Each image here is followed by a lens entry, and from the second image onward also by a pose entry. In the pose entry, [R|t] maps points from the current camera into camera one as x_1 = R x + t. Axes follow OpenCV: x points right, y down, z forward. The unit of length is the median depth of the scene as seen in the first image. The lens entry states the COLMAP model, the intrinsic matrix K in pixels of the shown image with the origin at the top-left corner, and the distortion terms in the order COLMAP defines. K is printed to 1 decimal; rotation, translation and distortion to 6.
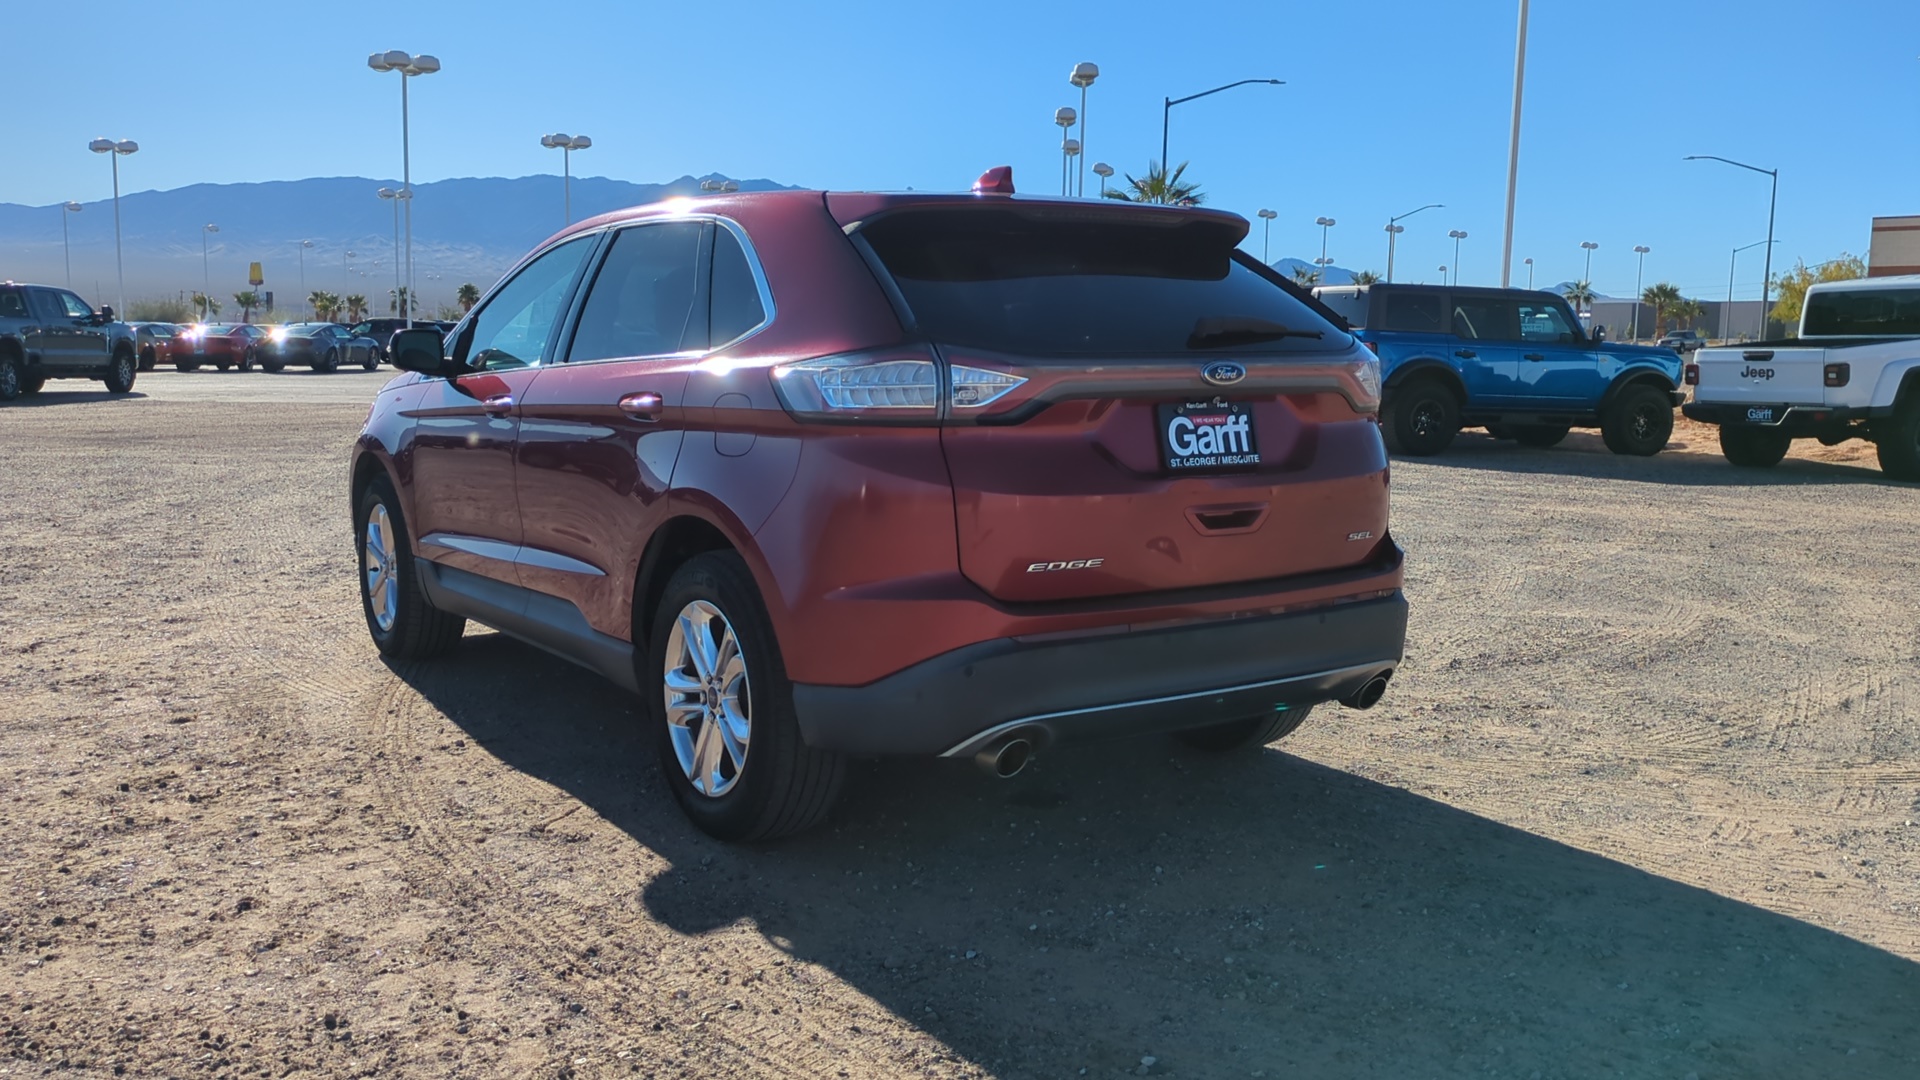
lens RADIAL K [[1646.1, 0, 978.2], [0, 1646.1, 541.6], [0, 0, 1]] dist [0.064849, -0.075863]
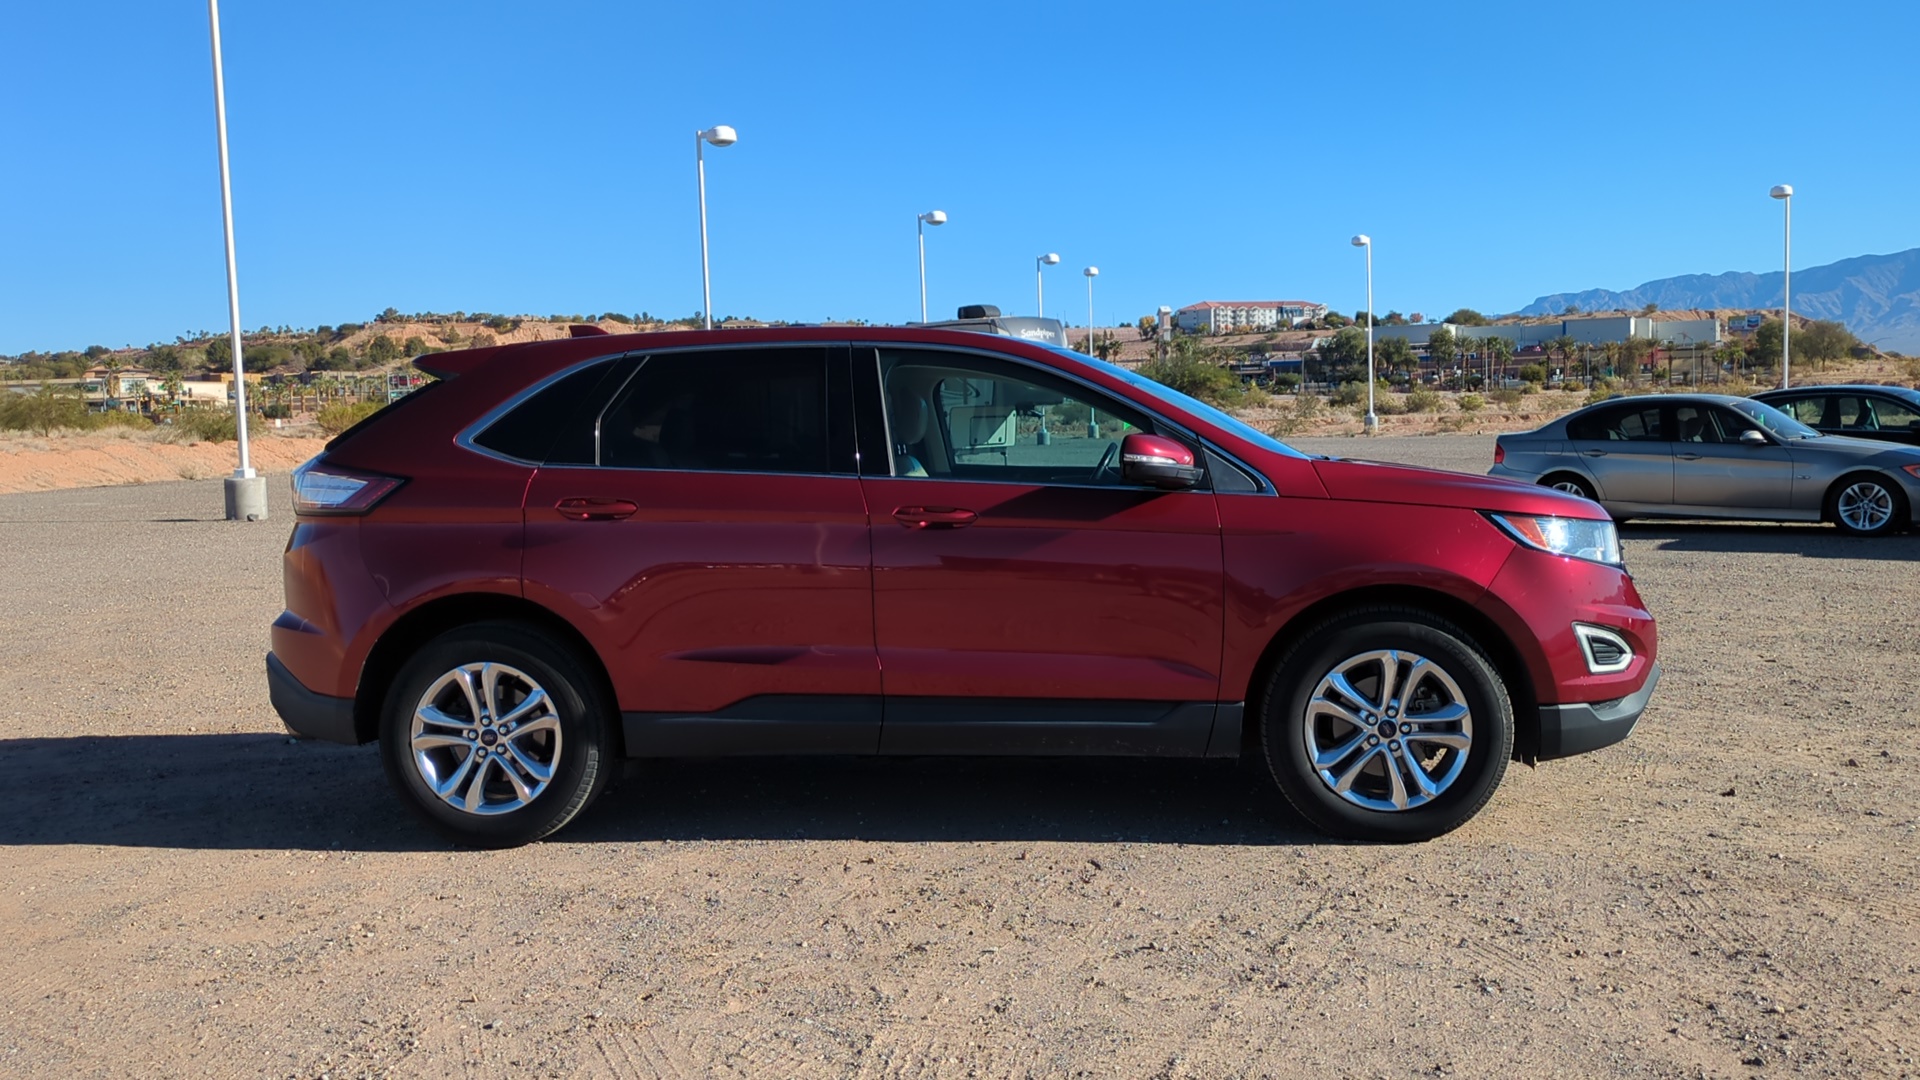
lens RADIAL K [[1646.1, 0, 978.2], [0, 1646.1, 541.6], [0, 0, 1]] dist [0.064849, -0.075863]
pose [[-0.653003, 0.064161, -0.754633, 0.954375], [-0.072529, 0.986528, 0.146638, -0.312249], [0.753875, 0.150488, -0.639552, 2.447080]]
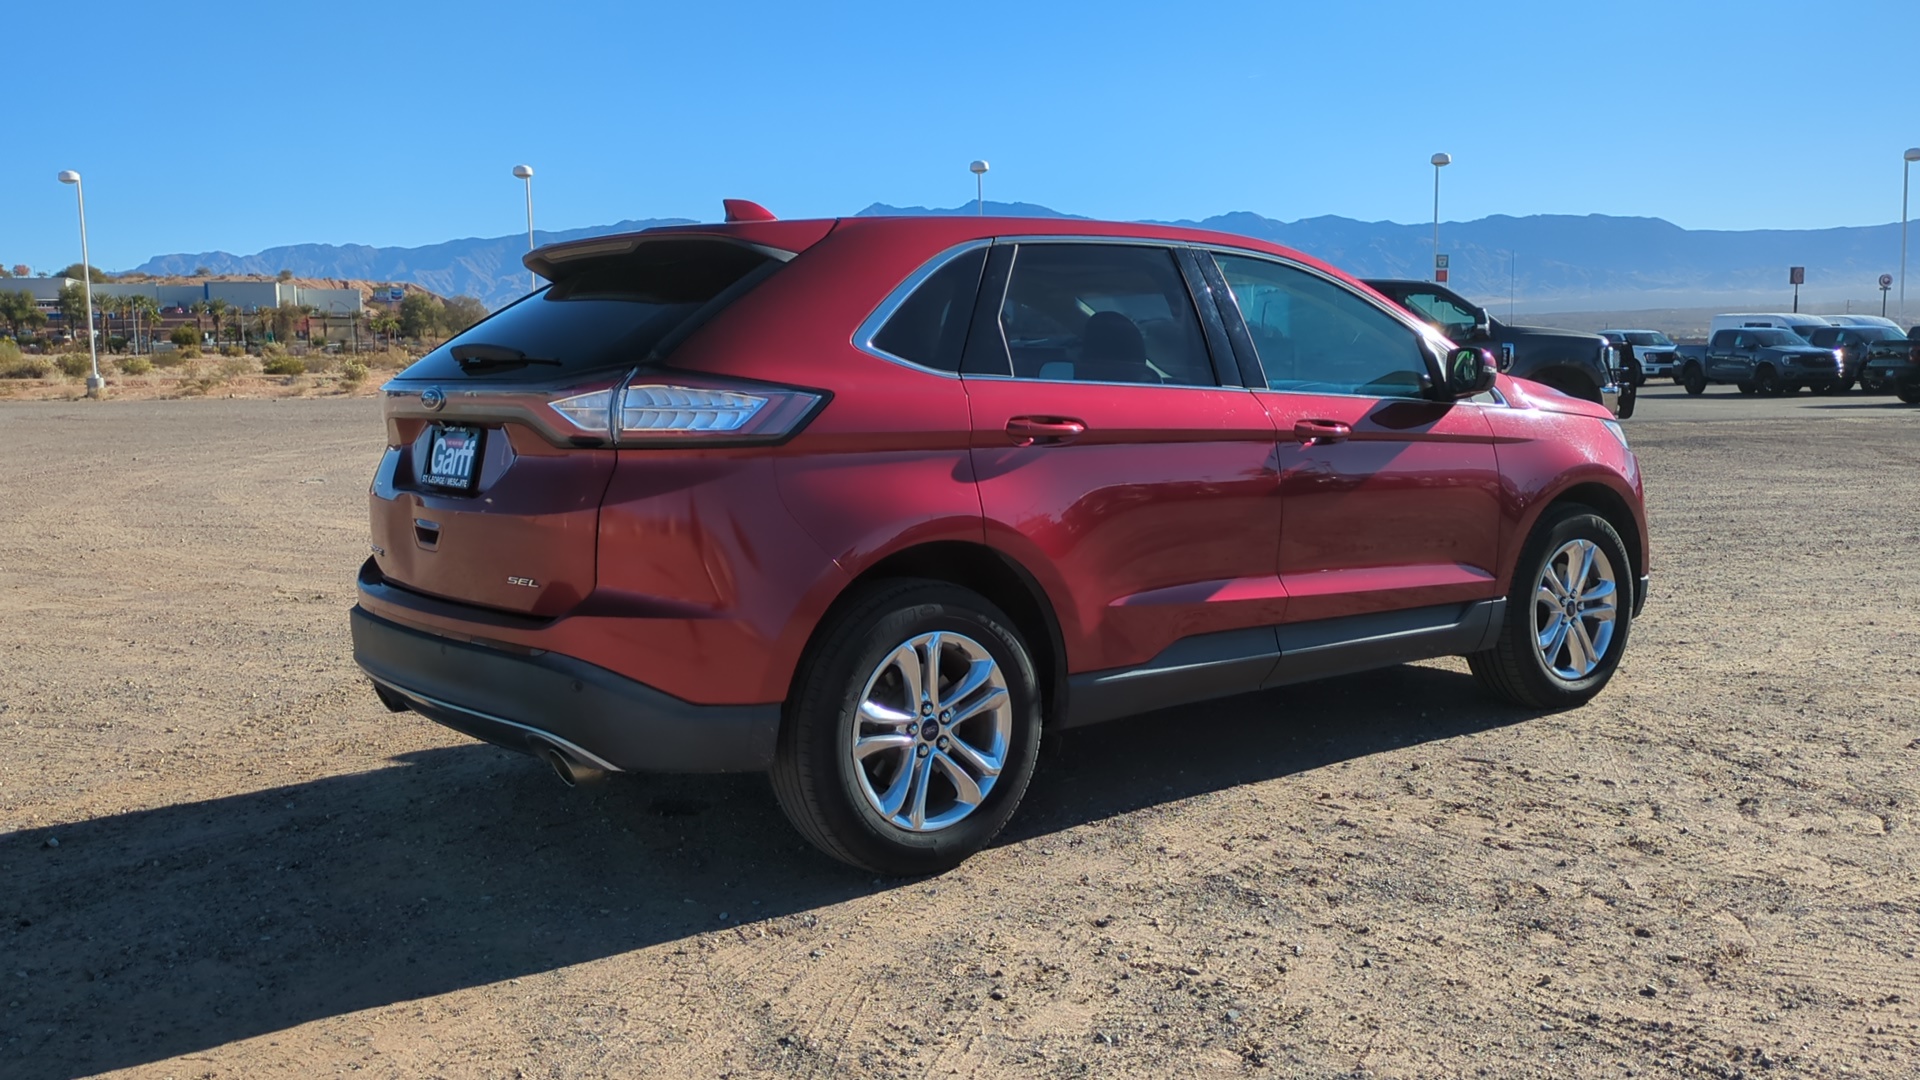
lens RADIAL K [[1646.1, 0, 978.2], [0, 1646.1, 541.6], [0, 0, 1]] dist [0.064849, -0.075863]
pose [[0.067676, 0.098994, -0.992784, 1.223067], [-0.108408, 0.989904, 0.091316, -0.144130], [0.991800, 0.101446, 0.077725, 1.252634]]
